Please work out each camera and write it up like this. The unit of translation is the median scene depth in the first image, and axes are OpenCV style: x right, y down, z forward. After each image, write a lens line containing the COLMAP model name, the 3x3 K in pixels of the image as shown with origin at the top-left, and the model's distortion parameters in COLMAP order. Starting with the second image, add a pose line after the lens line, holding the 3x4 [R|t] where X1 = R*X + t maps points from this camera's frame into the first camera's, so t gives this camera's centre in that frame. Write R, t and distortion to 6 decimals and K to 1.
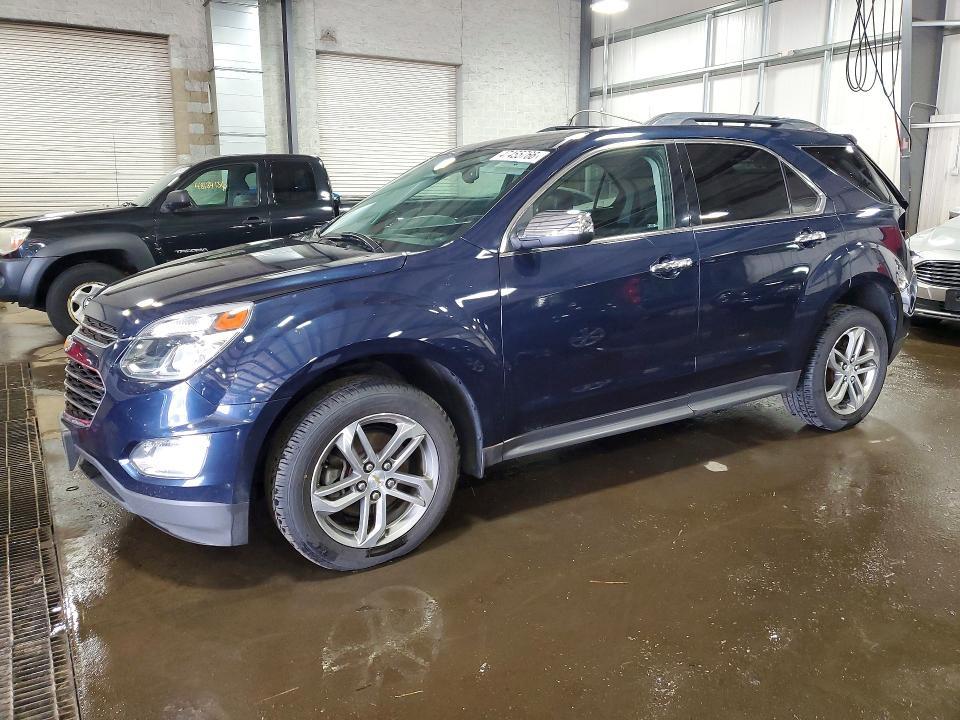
lens RADIAL K [[755.7, 0, 466.4], [0, 755.7, 357.5], [0, 0, 1]] dist [0.011806, 0.005016]
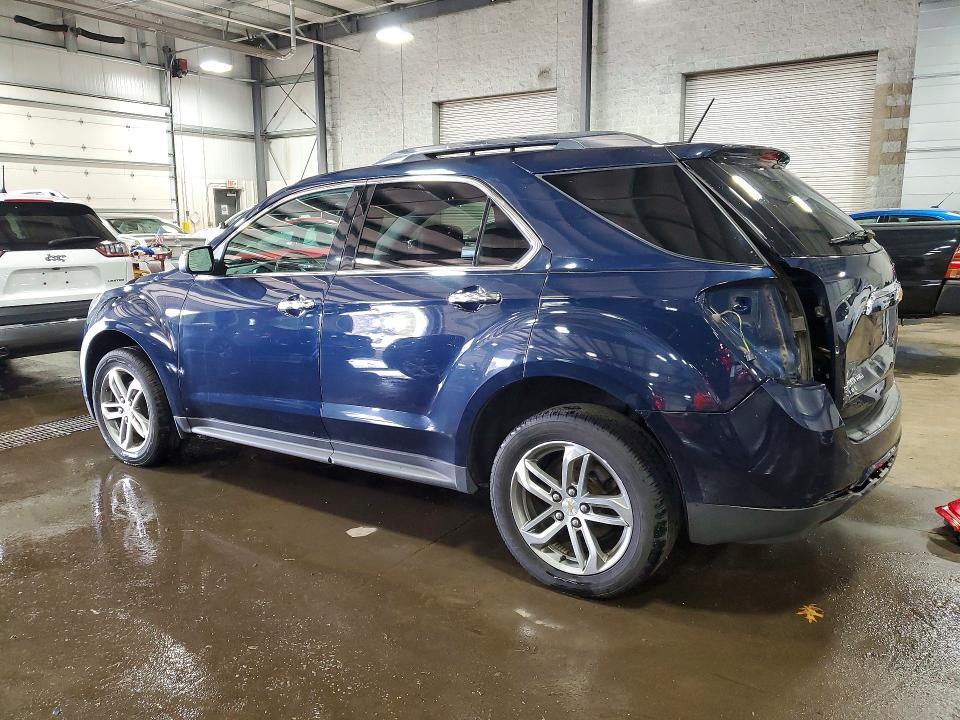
lens RADIAL K [[755.7, 0, 466.4], [0, 755.7, 357.5], [0, 0, 1]] dist [0.011806, 0.005016]
pose [[0.402885, 0.171237, -0.899089, 1.074644], [-0.191560, 0.976361, 0.100116, -0.164006], [0.894980, 0.131895, 0.426163, 0.639944]]
